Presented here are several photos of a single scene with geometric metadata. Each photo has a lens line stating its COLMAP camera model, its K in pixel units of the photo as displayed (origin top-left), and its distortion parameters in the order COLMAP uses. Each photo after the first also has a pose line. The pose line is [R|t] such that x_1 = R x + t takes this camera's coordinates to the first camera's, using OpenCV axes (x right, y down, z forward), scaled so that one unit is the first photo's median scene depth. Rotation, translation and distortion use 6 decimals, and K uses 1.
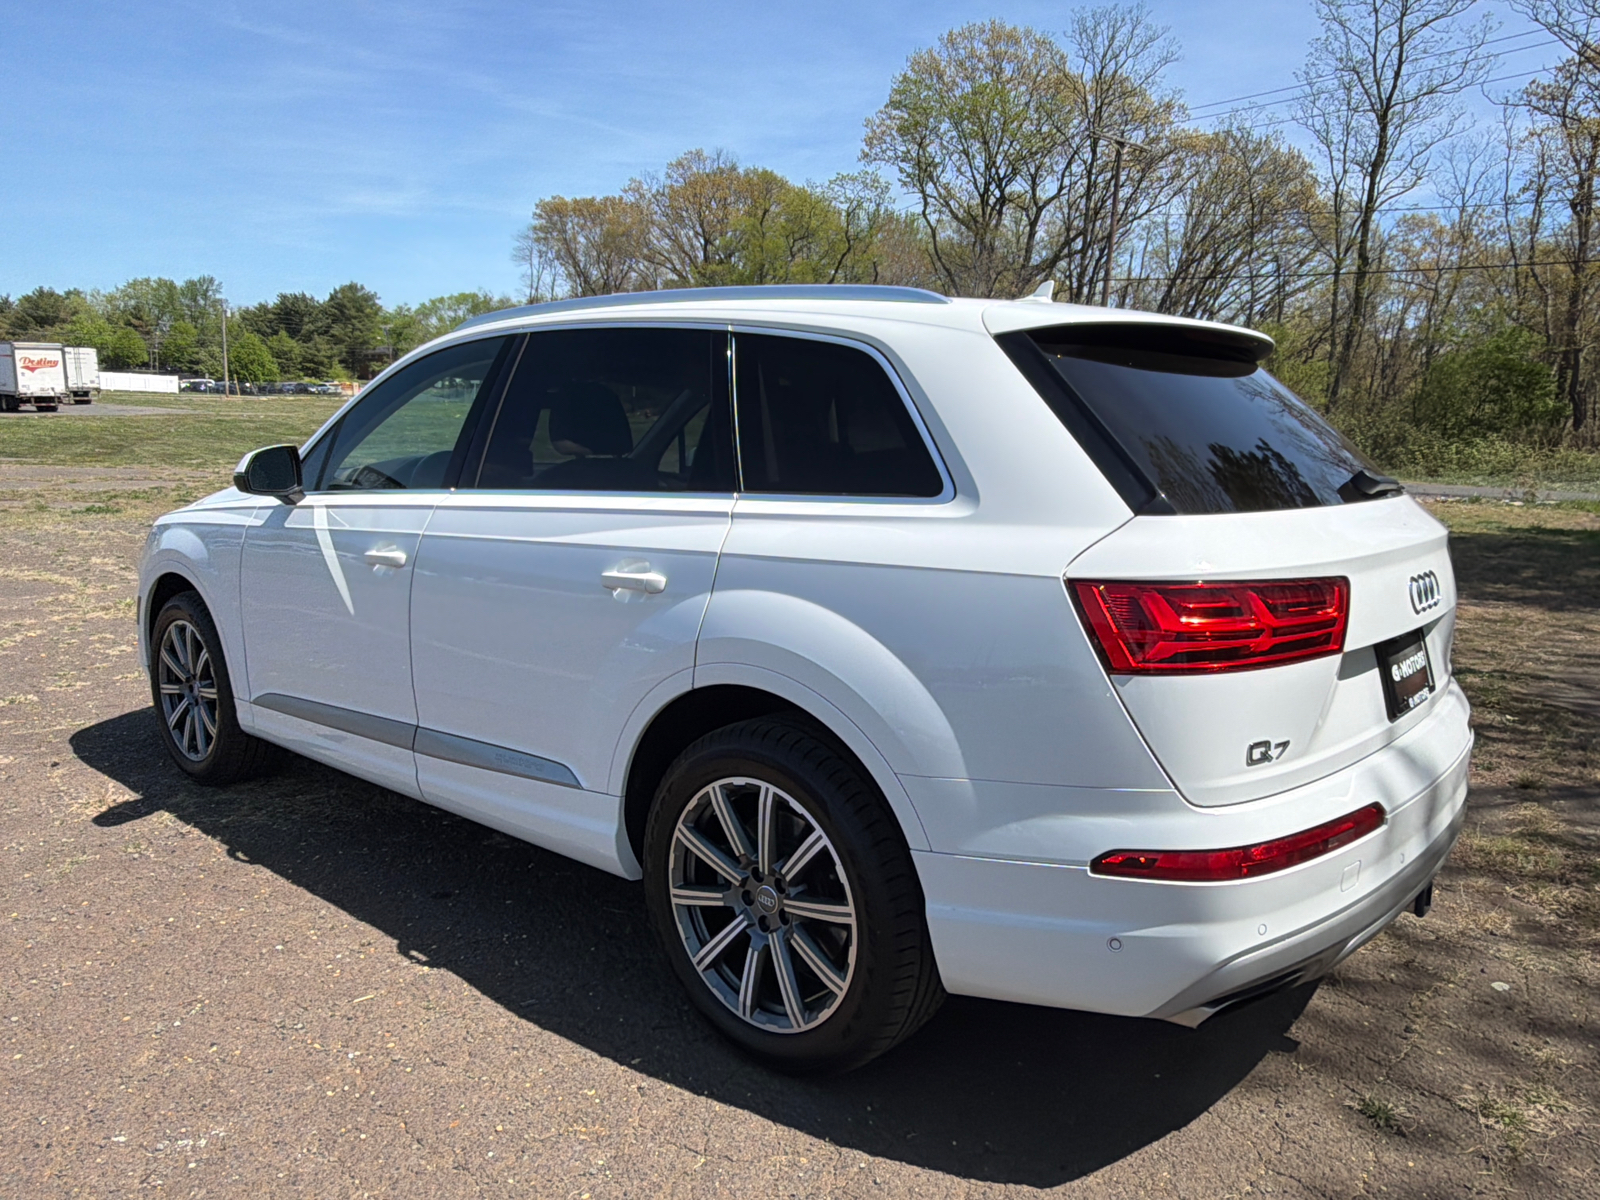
lens RADIAL K [[1141.9, 0, 800.0], [0, 1141.9, 600.0], [0, 0, 1]] dist [-0.003485, 0.006260]
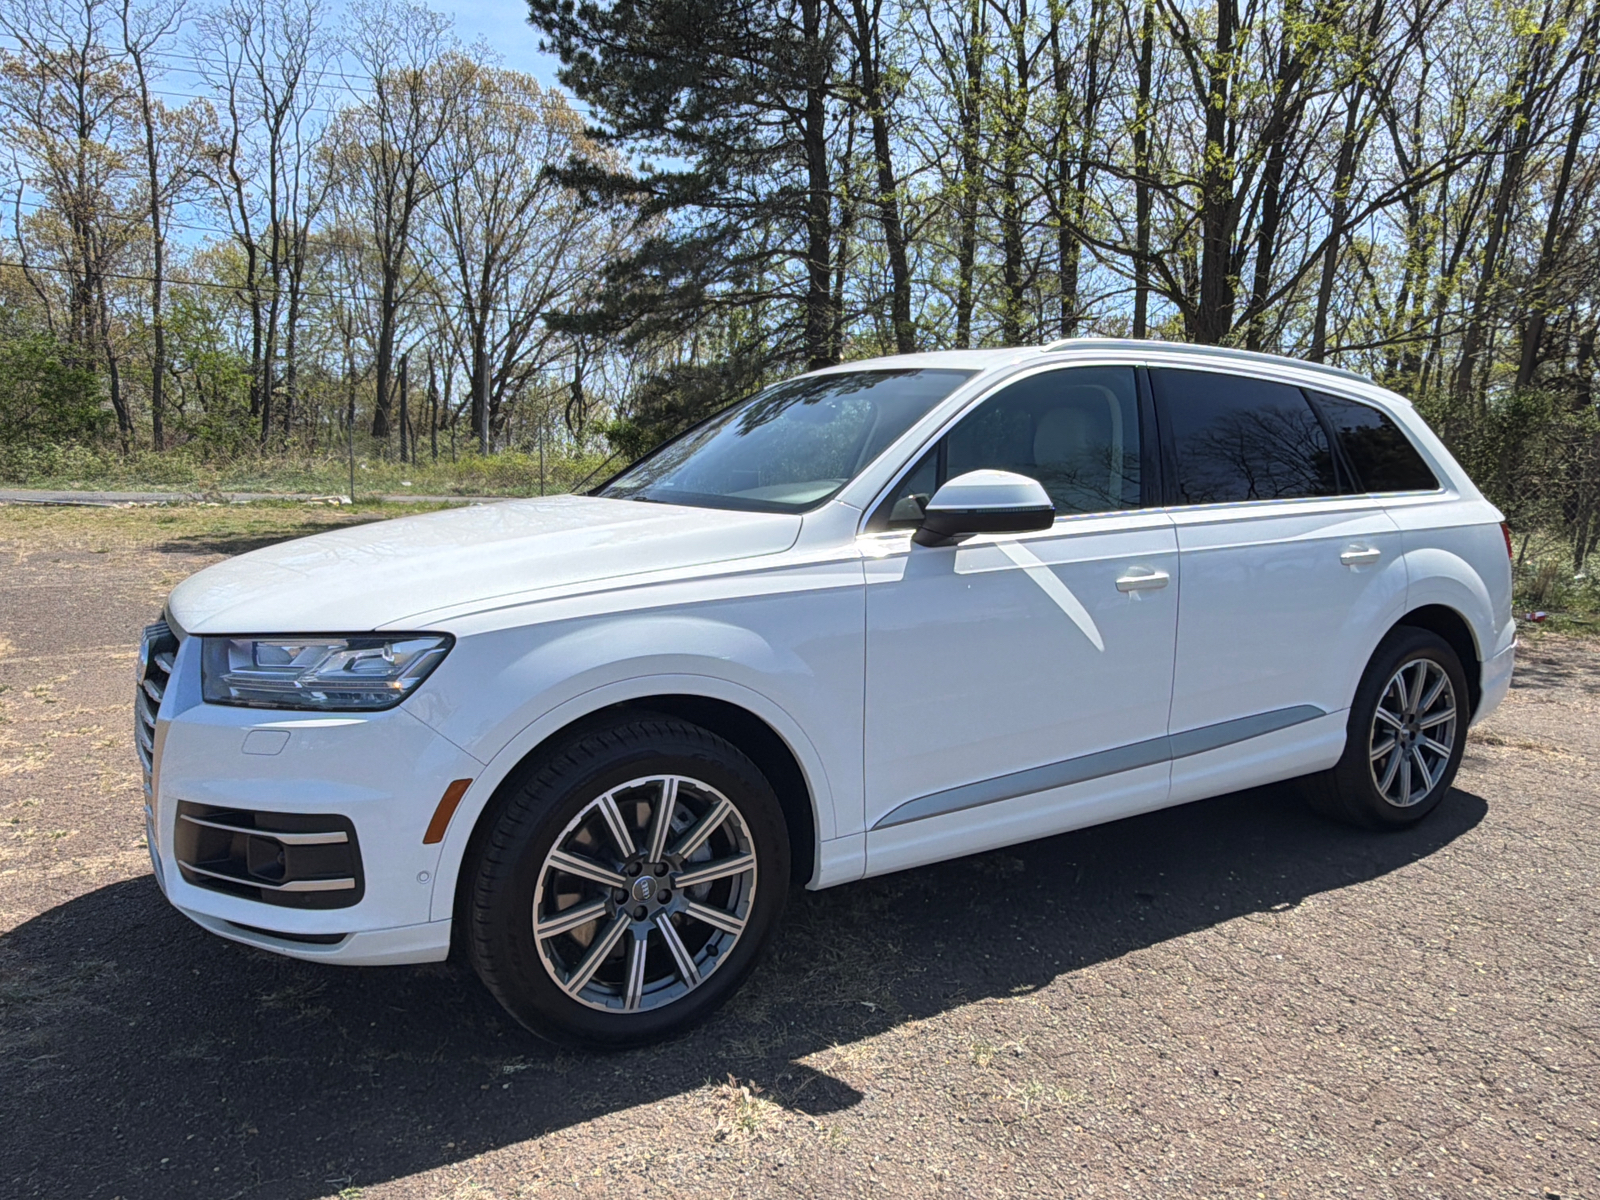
lens RADIAL K [[1124.4, 0, 803.4], [0, 1124.4, 598.8], [0, 0, 1]] dist [0.000019, -0.000907]
pose [[0.296173, -0.126133, 0.946769, -0.114756], [0.128323, 0.987510, 0.091419, -0.012424], [-0.946475, 0.094416, 0.308659, 0.081252]]
